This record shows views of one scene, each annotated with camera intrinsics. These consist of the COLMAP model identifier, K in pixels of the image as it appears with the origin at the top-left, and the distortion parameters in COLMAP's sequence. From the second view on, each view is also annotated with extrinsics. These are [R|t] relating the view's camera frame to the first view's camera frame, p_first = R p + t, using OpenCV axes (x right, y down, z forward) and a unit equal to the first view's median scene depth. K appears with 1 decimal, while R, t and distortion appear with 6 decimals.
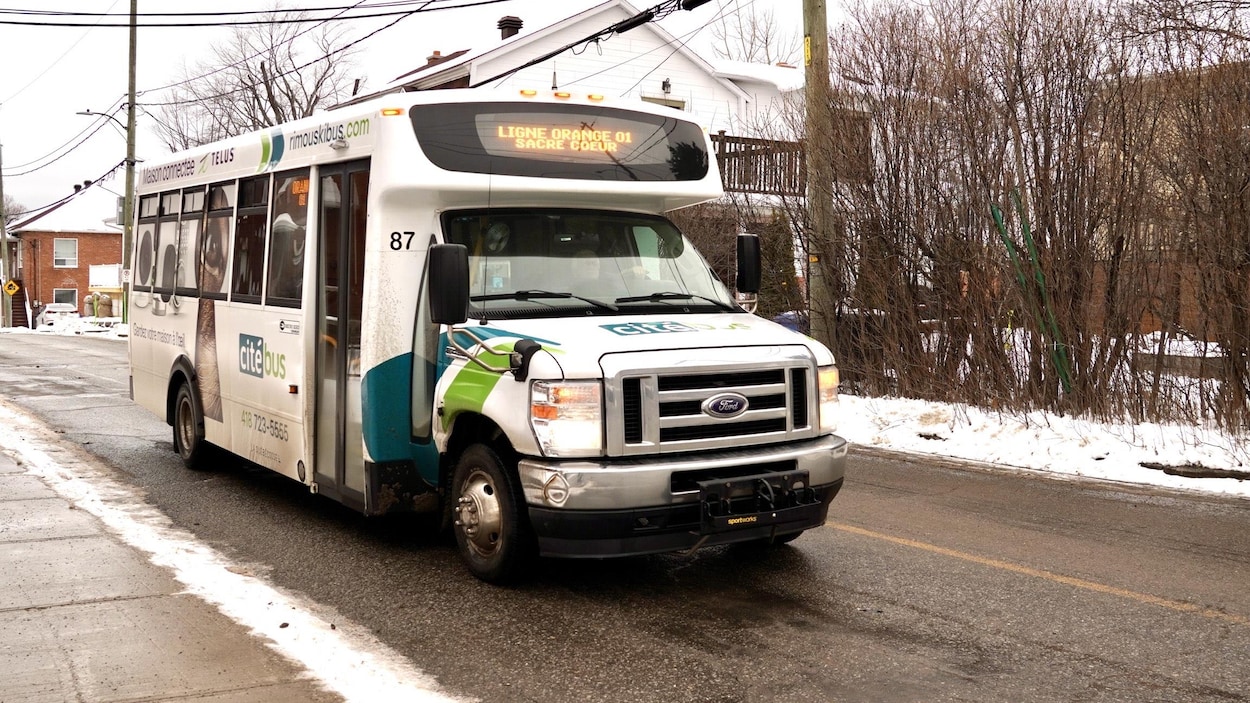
lens RADIAL K [[1597.4, 0, 625.0], [0, 1597.4, 351.5], [0, 0, 1]] dist [-0.085559, 0.041315]
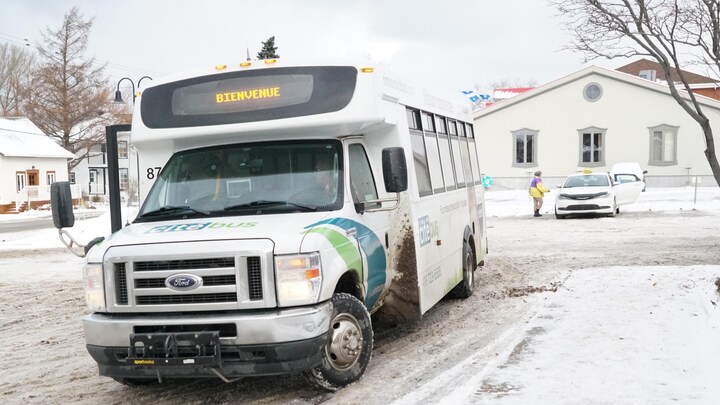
lens RADIAL K [[920.1, 0, 360.0], [0, 920.1, 202.5], [0, 0, 1]] dist [-0.085559, 0.041315]
pose [[0.649633, -0.018913, -0.760012, 0.777581], [0.020074, 0.999769, -0.007720, -0.028052], [0.759983, -0.010241, 0.649863, 0.565160]]
